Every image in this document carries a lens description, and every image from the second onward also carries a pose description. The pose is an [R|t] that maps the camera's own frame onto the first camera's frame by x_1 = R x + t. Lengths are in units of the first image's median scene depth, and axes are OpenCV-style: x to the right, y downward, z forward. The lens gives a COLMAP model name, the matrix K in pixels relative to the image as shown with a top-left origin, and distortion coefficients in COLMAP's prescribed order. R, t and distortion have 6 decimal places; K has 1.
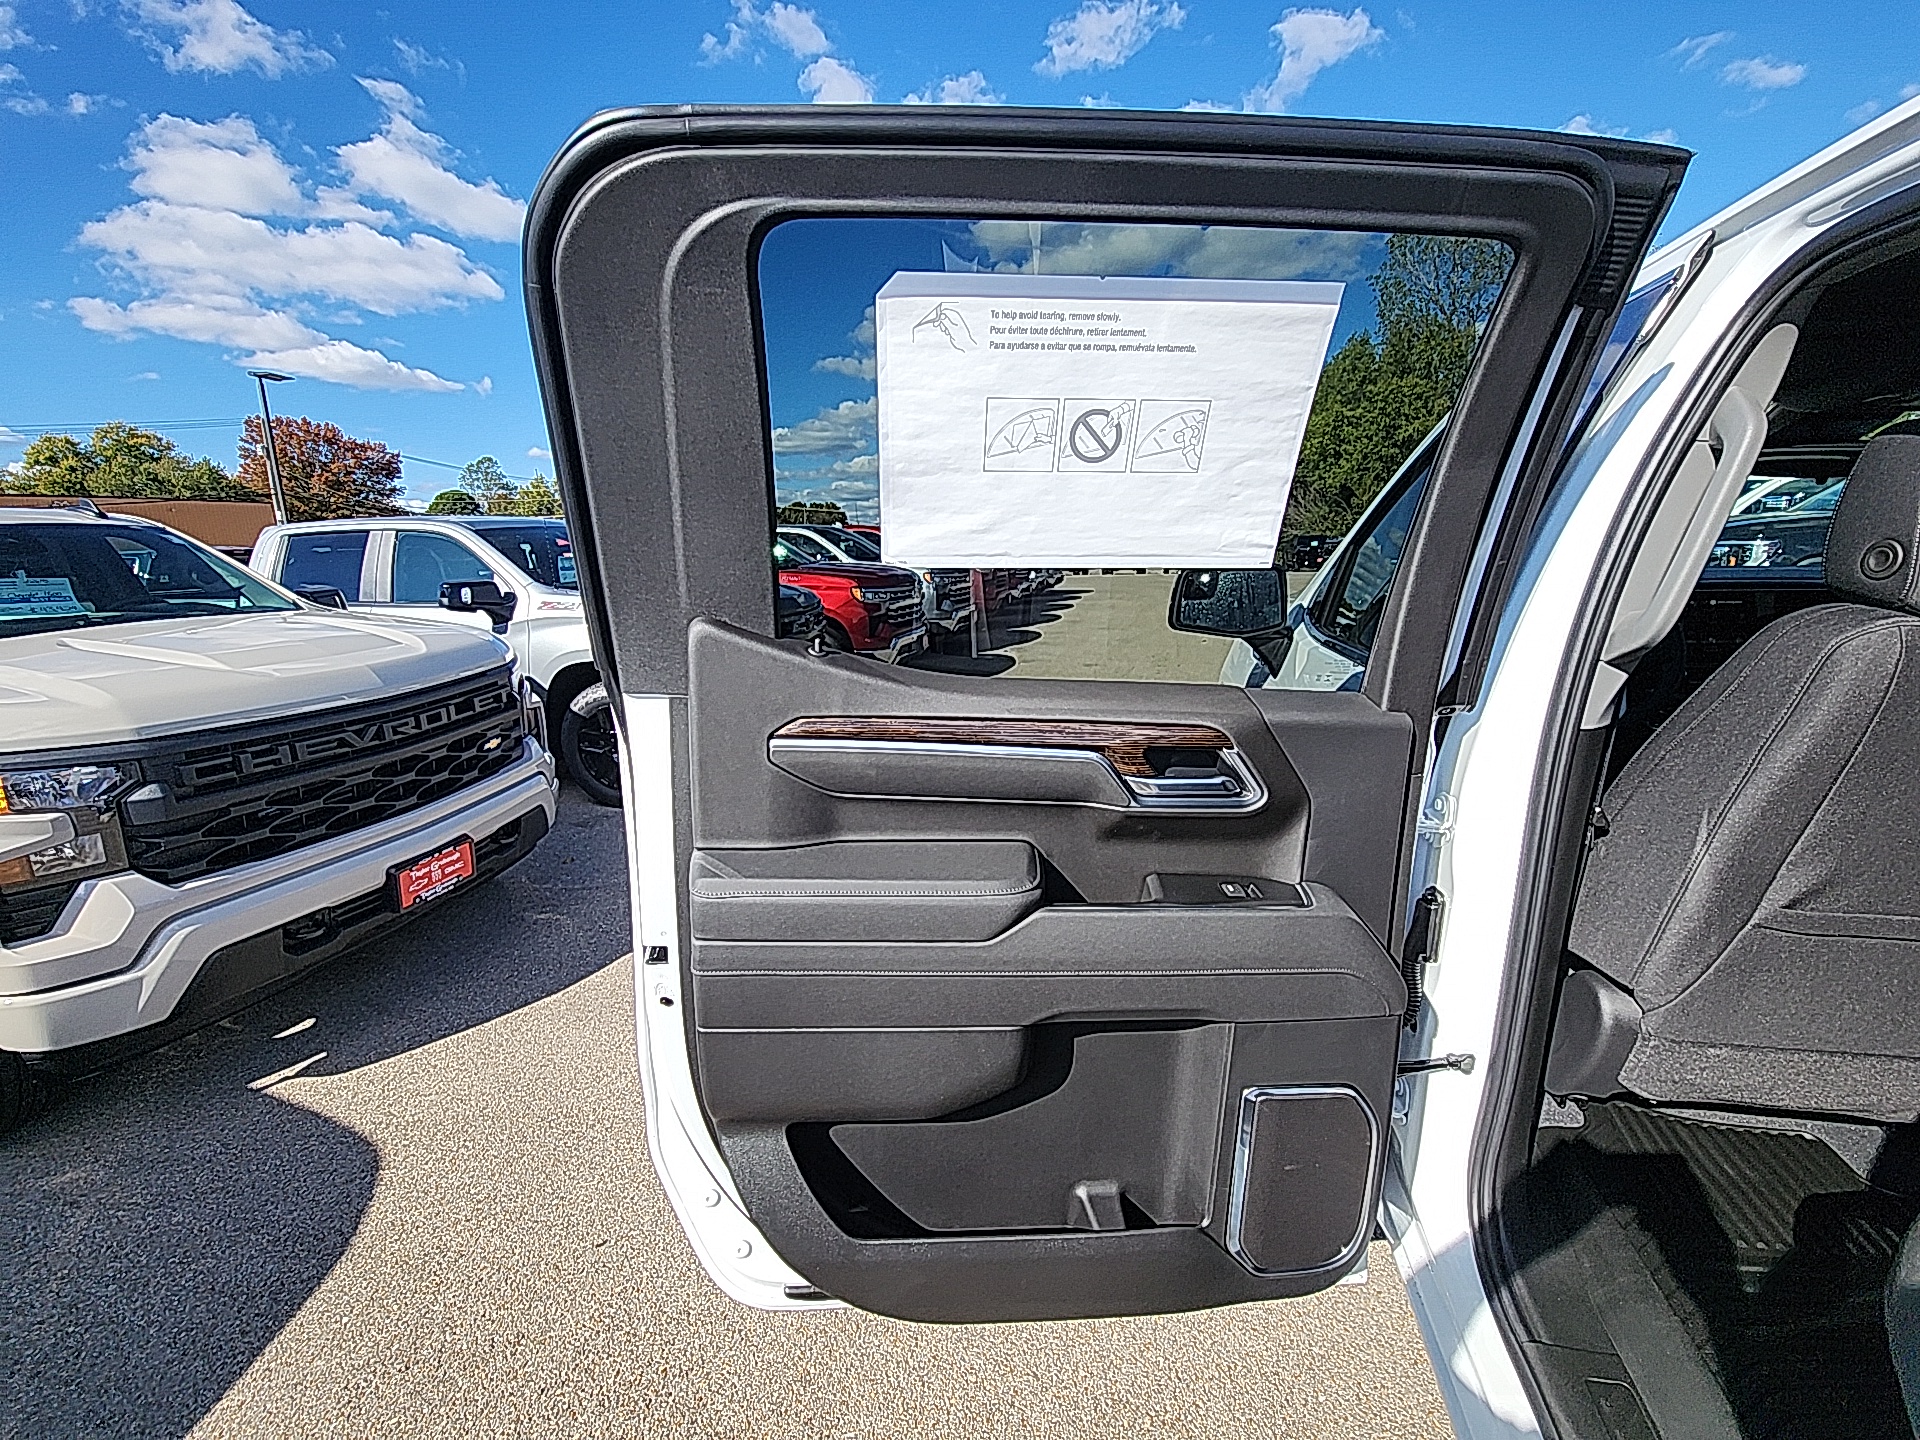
lens RADIAL K [[790.9, 0, 960.2], [0, 790.9, 697.4], [0, 0, 1]] dist [0.021099, -0.012694]
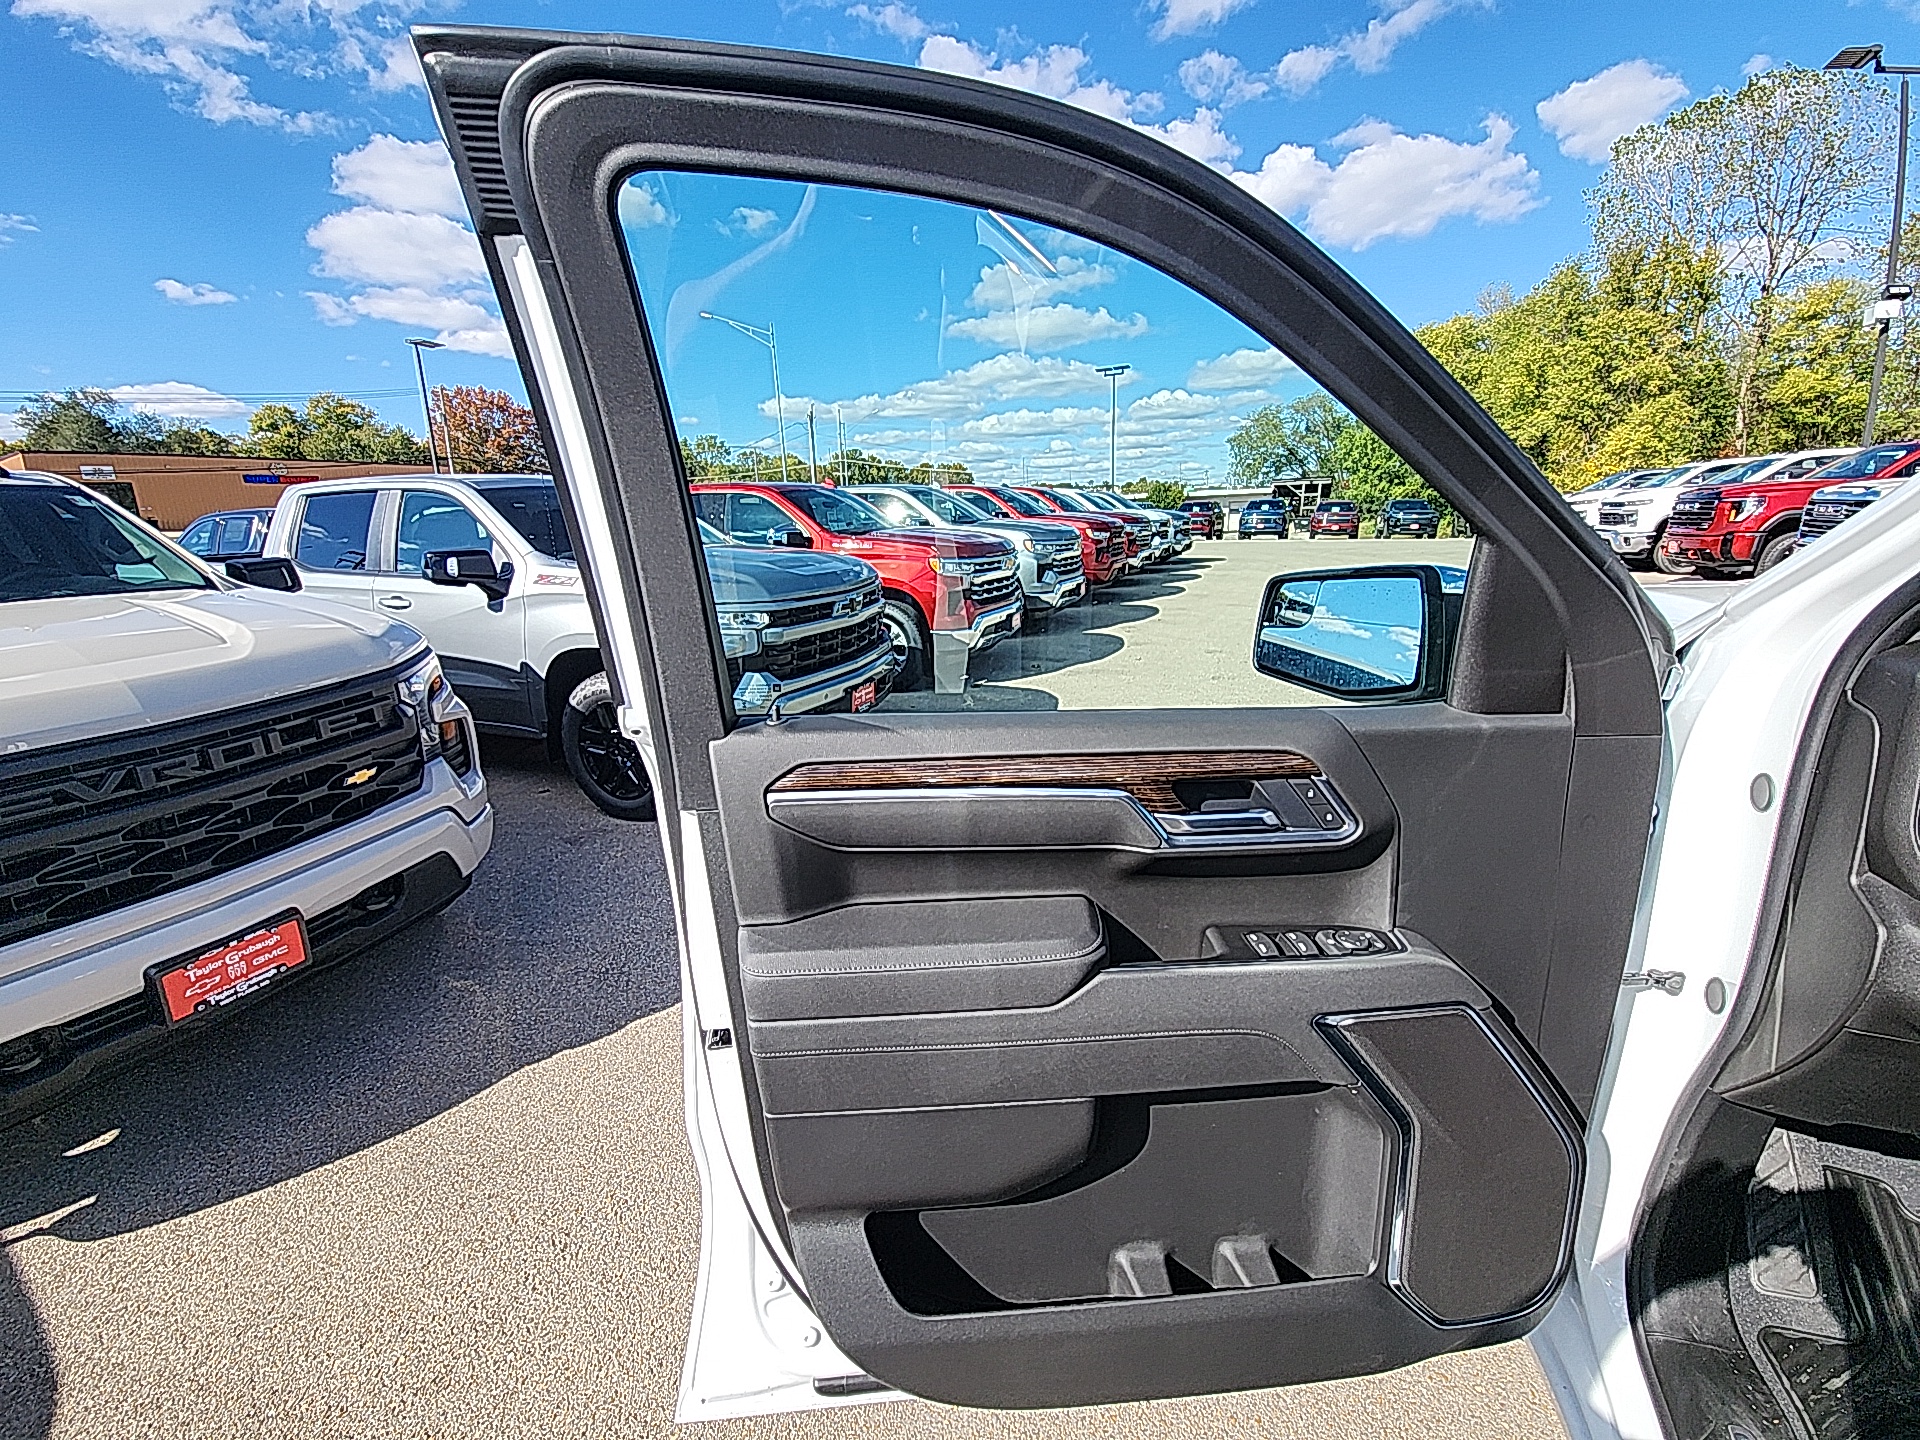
lens RADIAL K [[784.6, 0, 951.1], [0, 784.6, 712.9], [0, 0, 1]] dist [0.000338, -0.000327]
pose [[0.986016, 0.047623, -0.159703, 0.049597], [-0.036931, 0.996915, 0.069260, -0.047411], [0.162509, -0.062393, 0.984732, 0.234691]]
